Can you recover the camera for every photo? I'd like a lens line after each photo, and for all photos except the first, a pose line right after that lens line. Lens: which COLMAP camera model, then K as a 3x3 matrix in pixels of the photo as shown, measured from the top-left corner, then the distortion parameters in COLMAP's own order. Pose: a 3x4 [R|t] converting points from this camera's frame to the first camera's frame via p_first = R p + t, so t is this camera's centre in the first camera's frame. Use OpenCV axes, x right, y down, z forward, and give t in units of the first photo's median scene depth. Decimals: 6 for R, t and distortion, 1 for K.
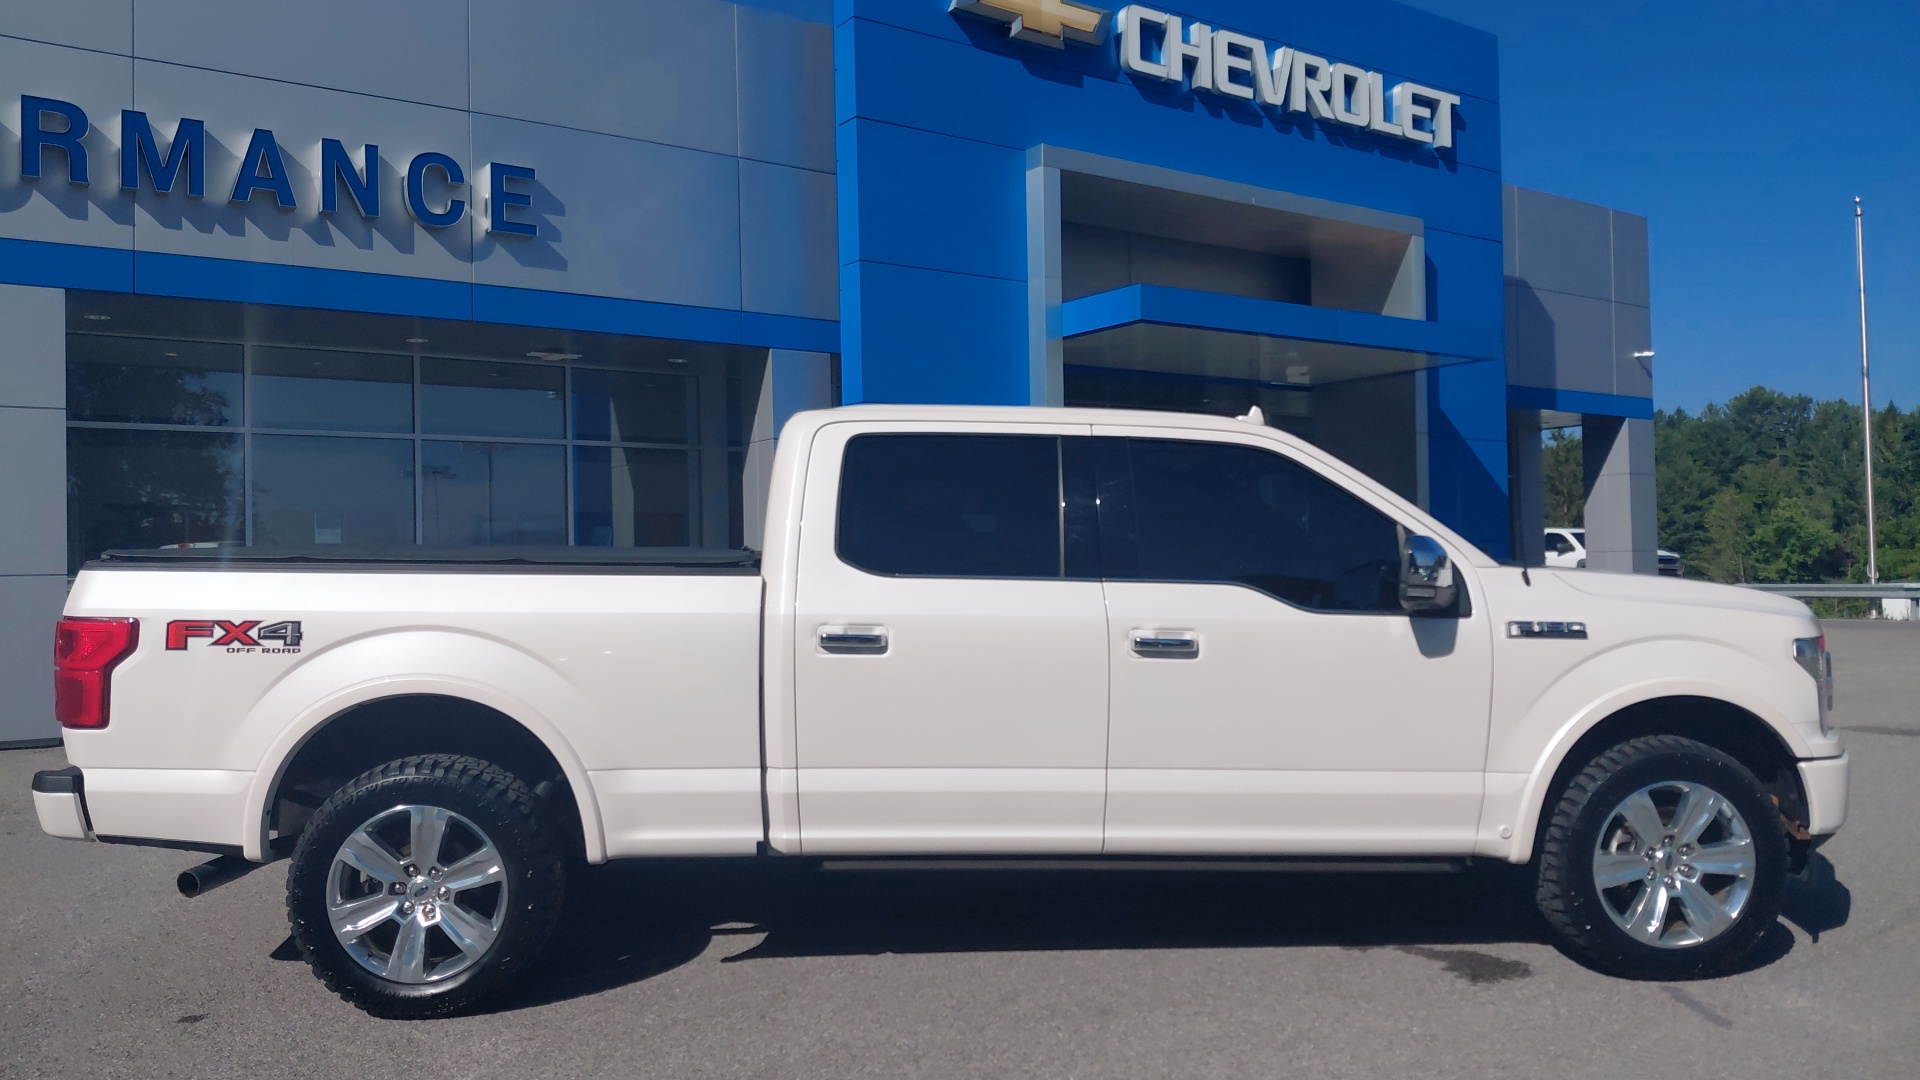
lens RADIAL K [[1448.4, 0, 960.0], [0, 1448.4, 540.0], [0, 0, 1]] dist [0.089887, -0.192714]
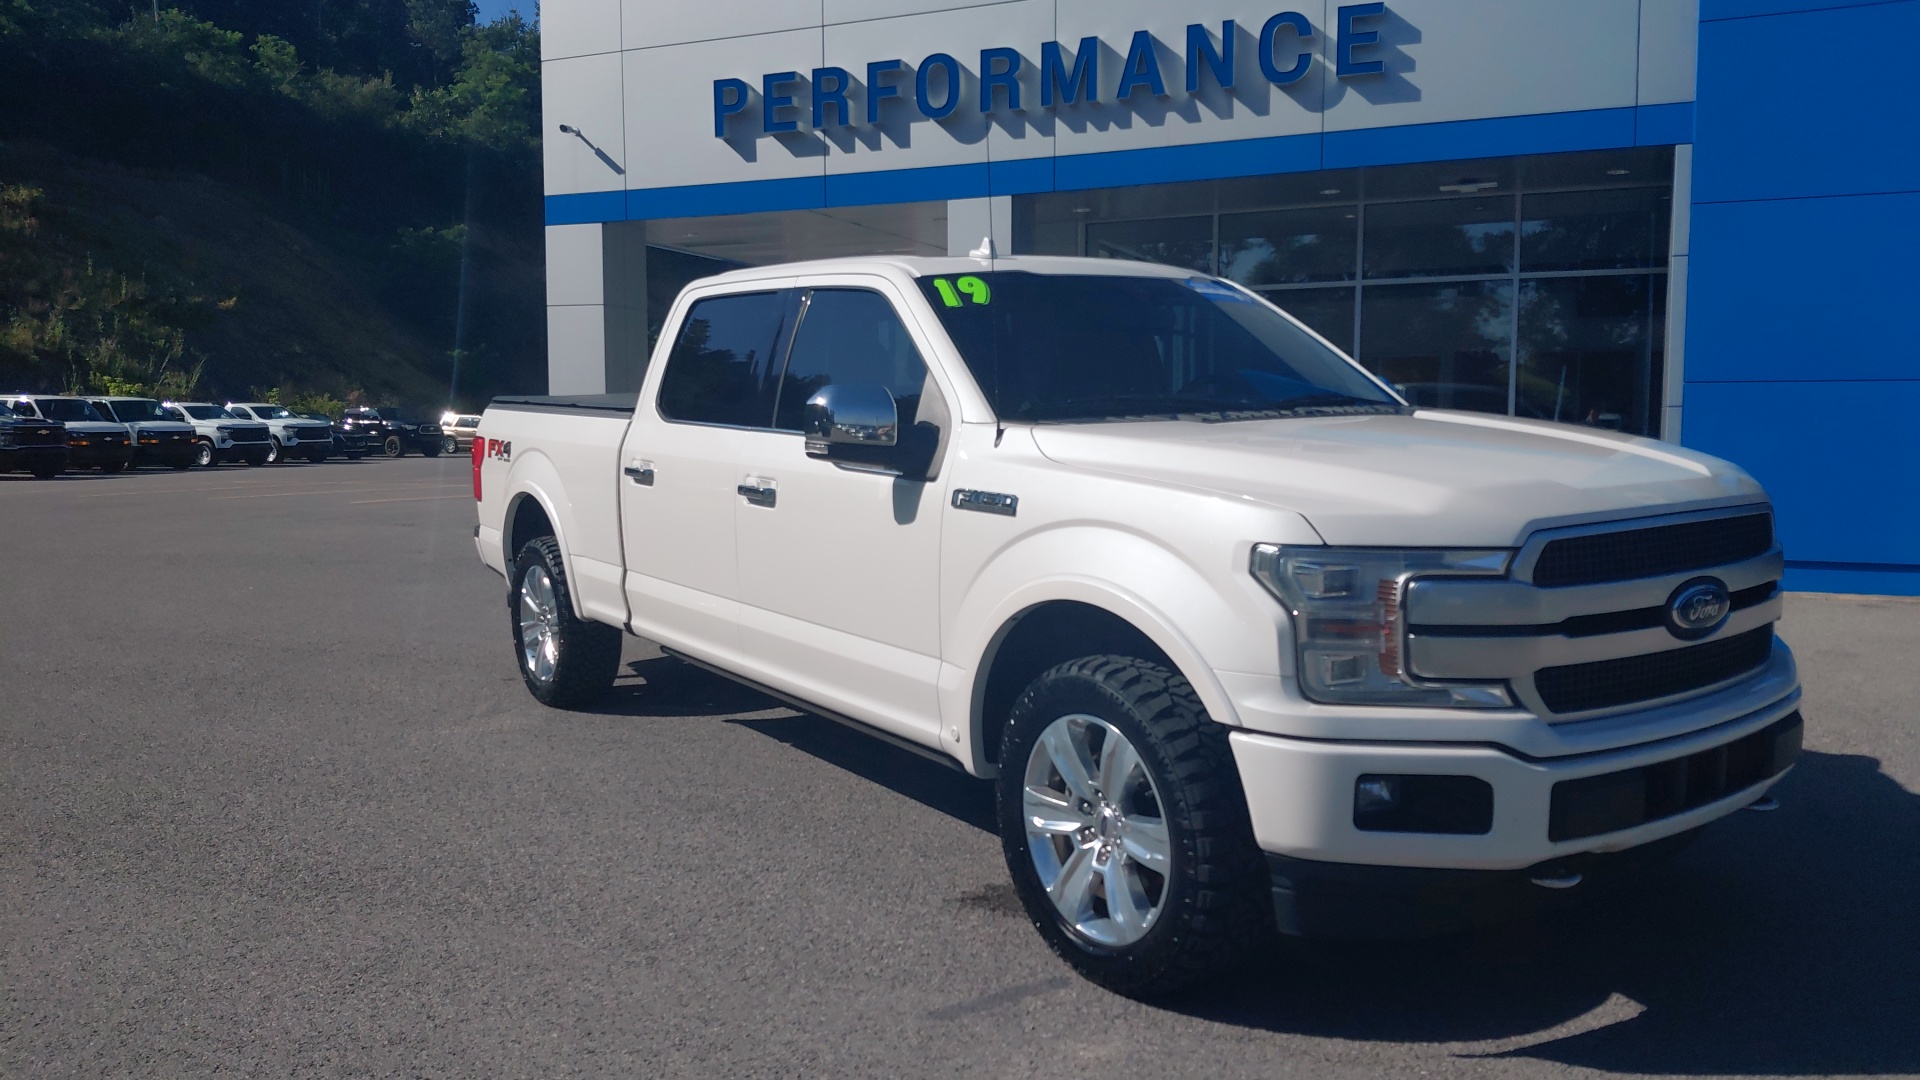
lens RADIAL K [[1448.4, 0, 960.0], [0, 1448.4, 540.0], [0, 0, 1]] dist [0.089887, -0.192714]
pose [[0.498168, 0.086421, -0.862763, 0.514580], [0.010902, 0.994318, 0.105893, -0.001100], [0.867012, -0.062158, 0.494396, 0.279387]]
